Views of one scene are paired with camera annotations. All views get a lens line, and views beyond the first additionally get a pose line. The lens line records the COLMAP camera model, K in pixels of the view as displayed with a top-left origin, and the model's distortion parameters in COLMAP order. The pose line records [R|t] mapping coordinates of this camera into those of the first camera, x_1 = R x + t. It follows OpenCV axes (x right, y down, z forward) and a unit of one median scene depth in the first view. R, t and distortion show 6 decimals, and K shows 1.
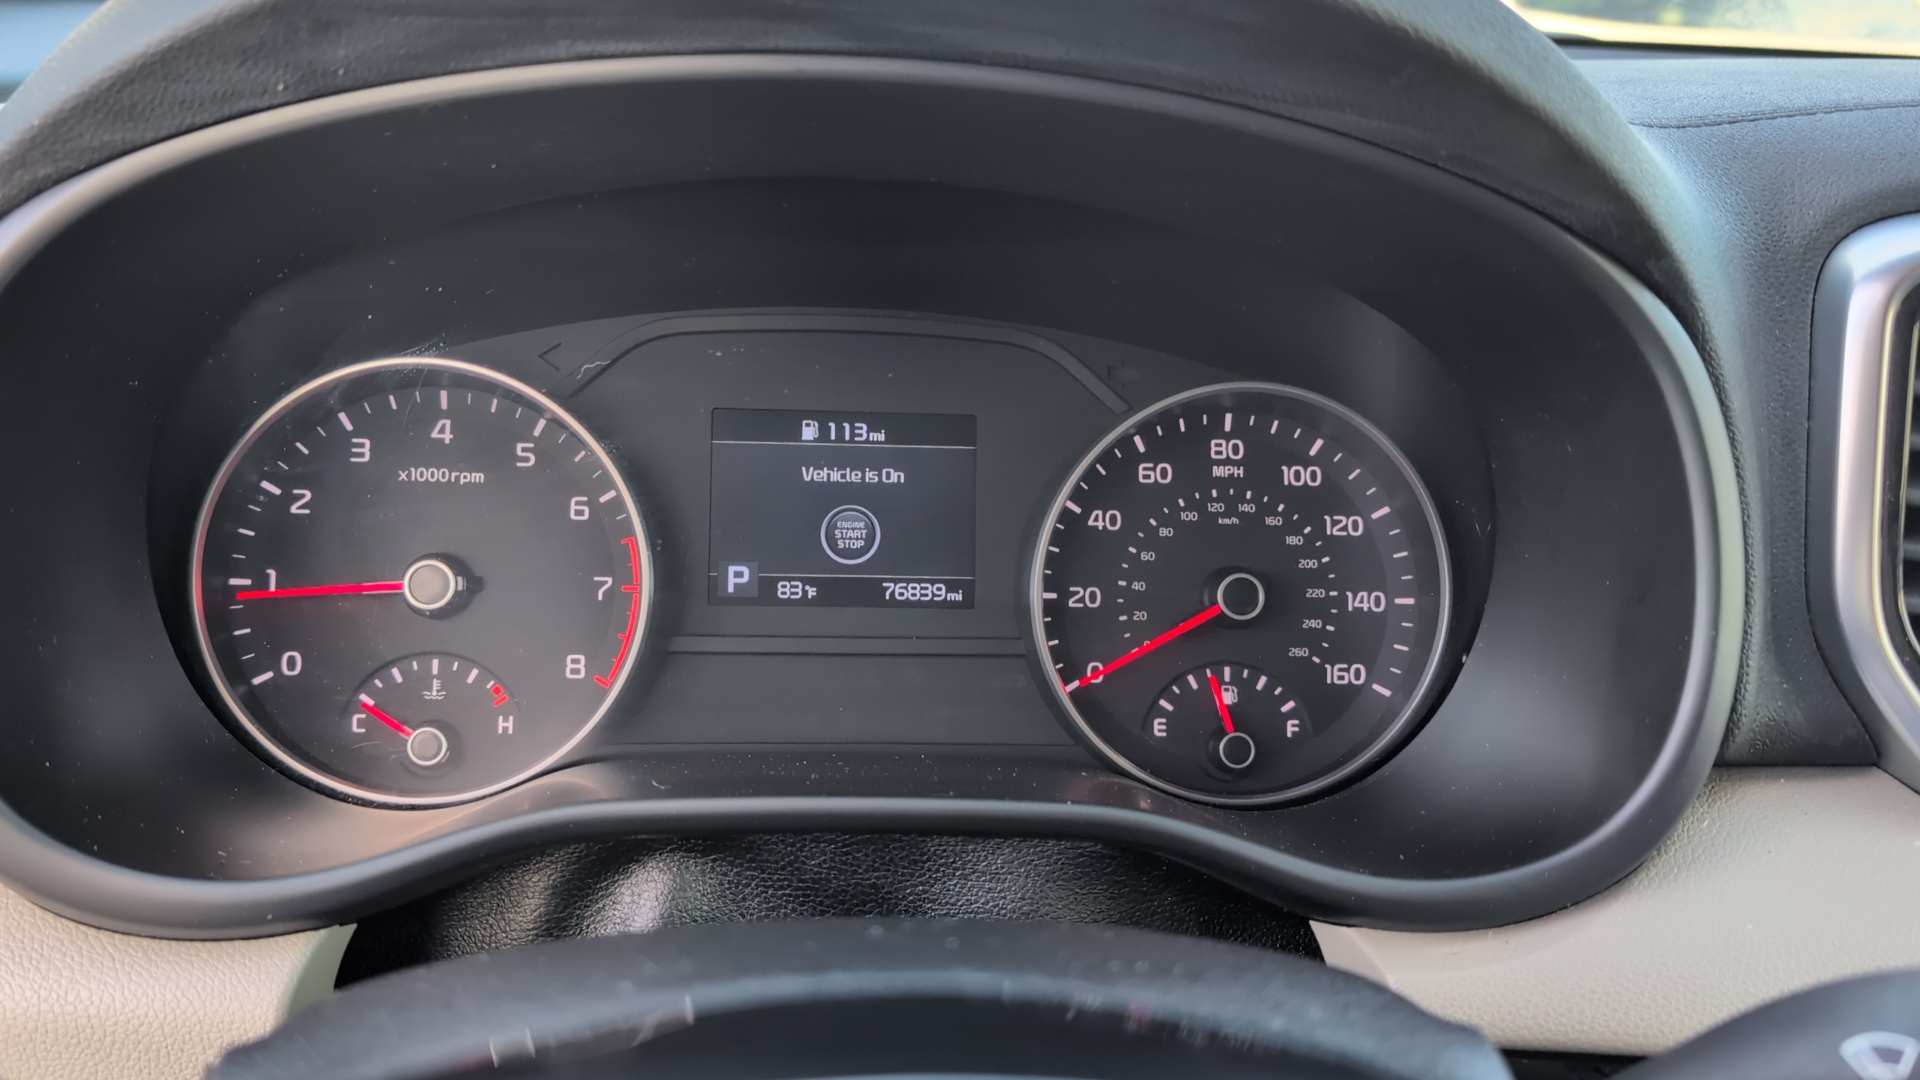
lens RADIAL K [[1641.2, 0, 961.5], [0, 1641.2, 483.7], [0, 0, 1]] dist [0.042436, -0.055986]
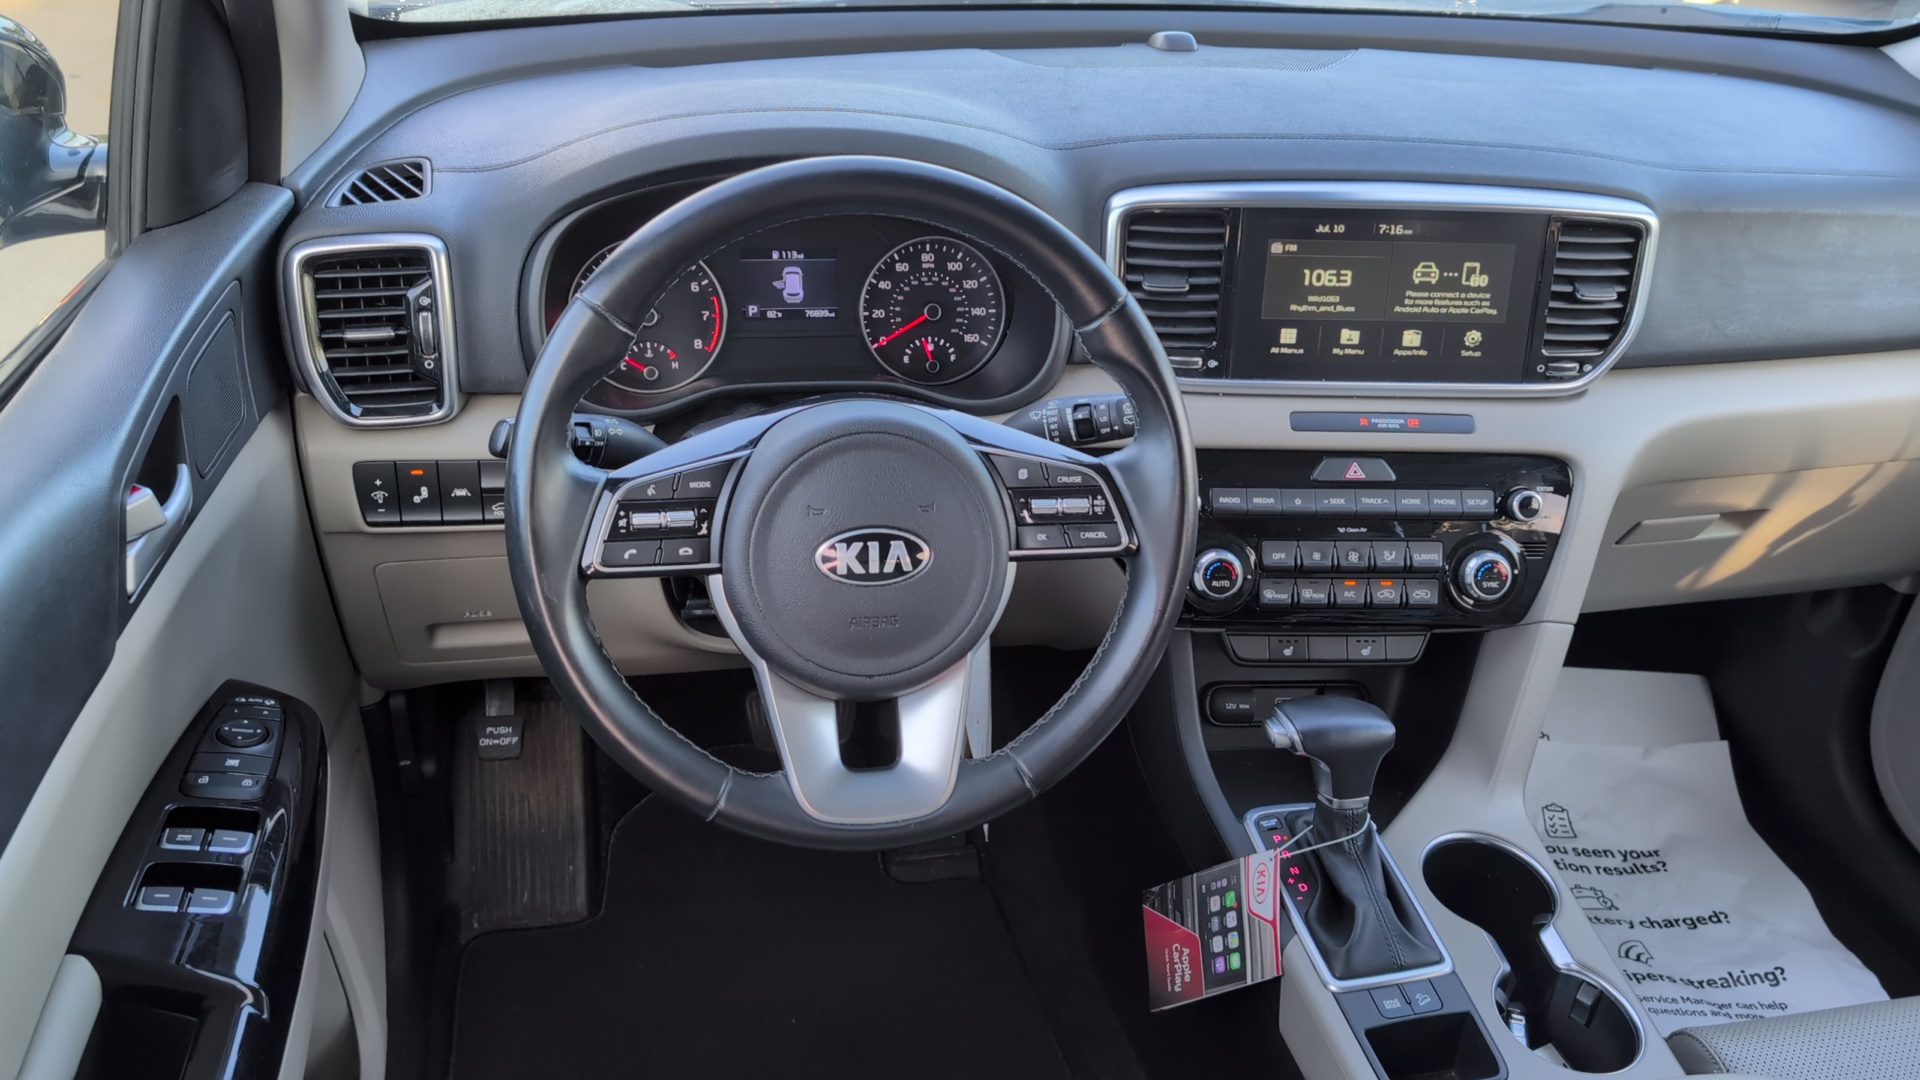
lens RADIAL K [[1641.2, 0, 948.2], [0, 1641.2, 537.5], [0, 0, 1]] dist [0.042436, -0.055986]
pose [[0.986420, -0.053820, 0.155174, -0.256844], [0.020960, 0.978311, 0.206078, -0.128584], [-0.162899, -0.200027, 0.966154, -1.758048]]
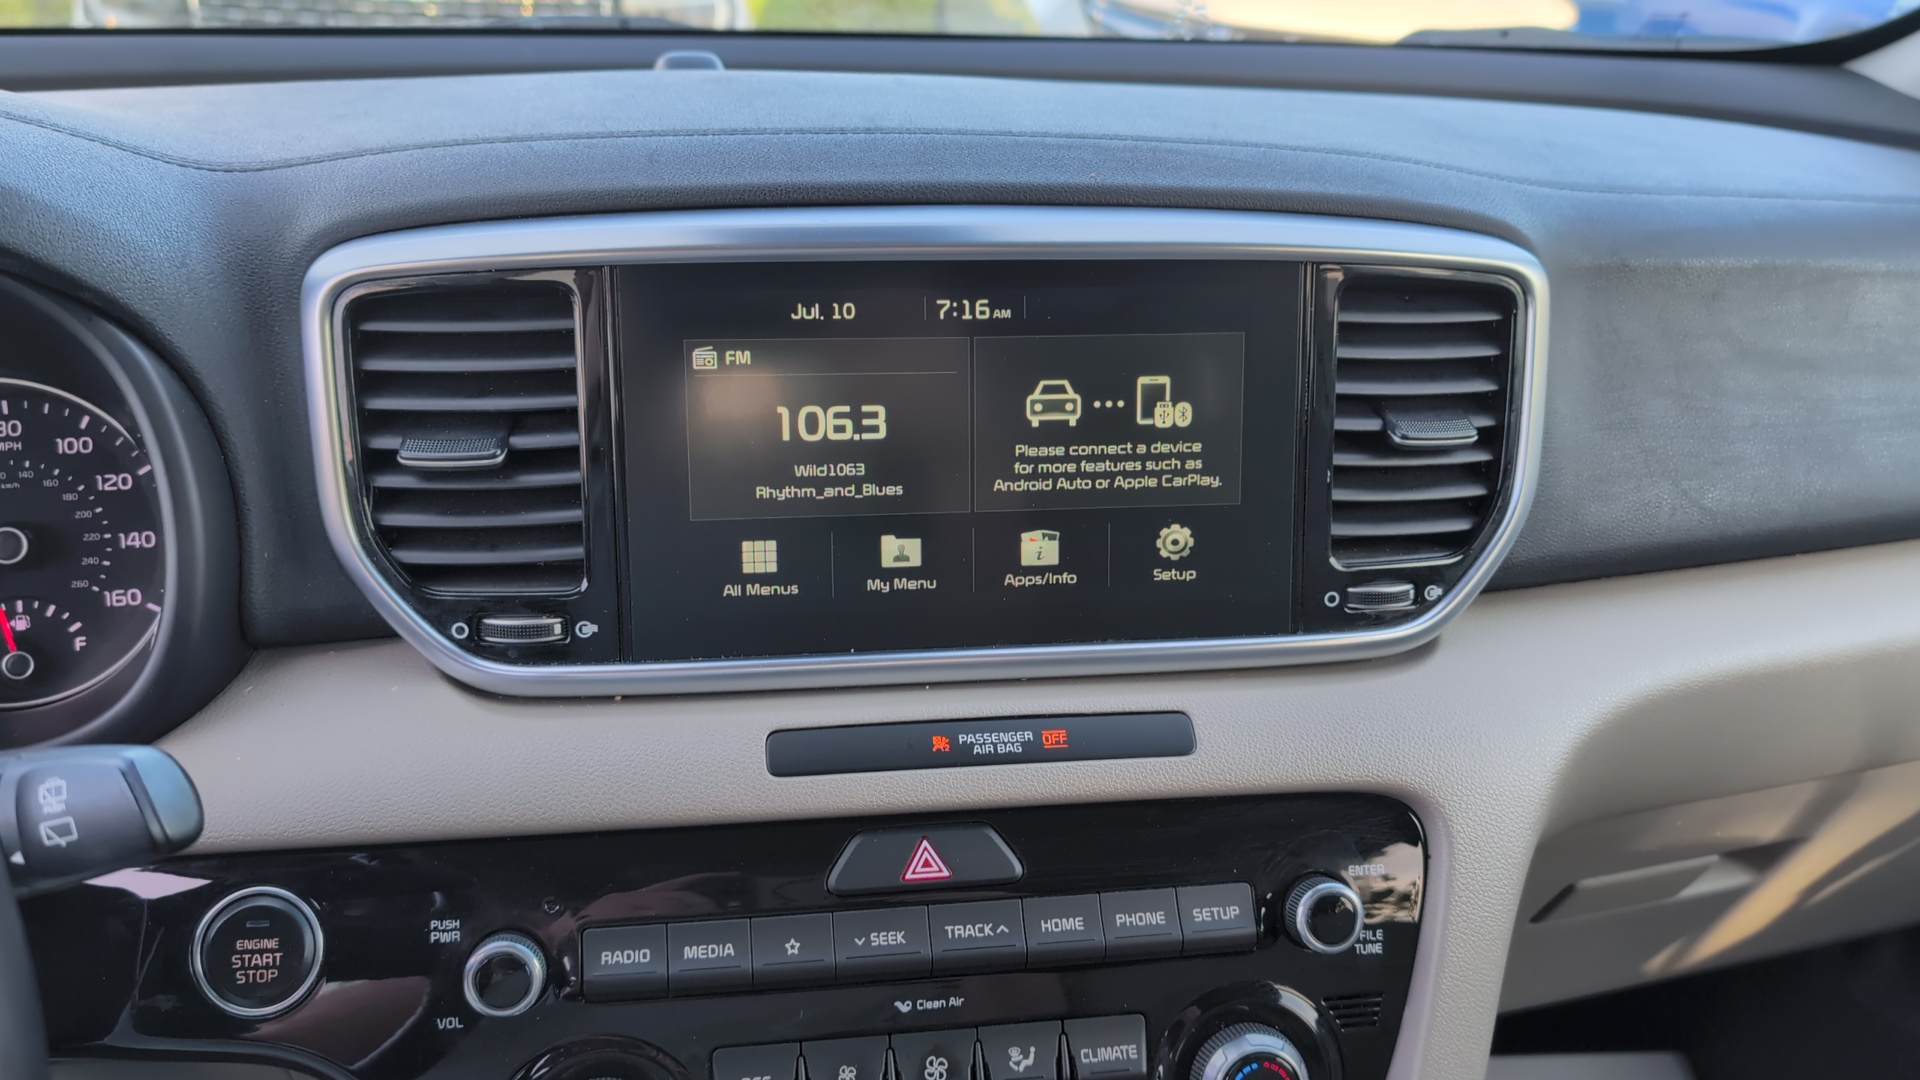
lens RADIAL K [[1641.2, 0, 945.7], [0, 1641.2, 522.9], [0, 0, 1]] dist [0.042436, -0.055986]
pose [[0.971792, -0.080685, 0.221609, 0.576871], [0.069174, 0.995844, 0.059238, 0.025726], [-0.225468, -0.042237, 0.973335, -0.396558]]
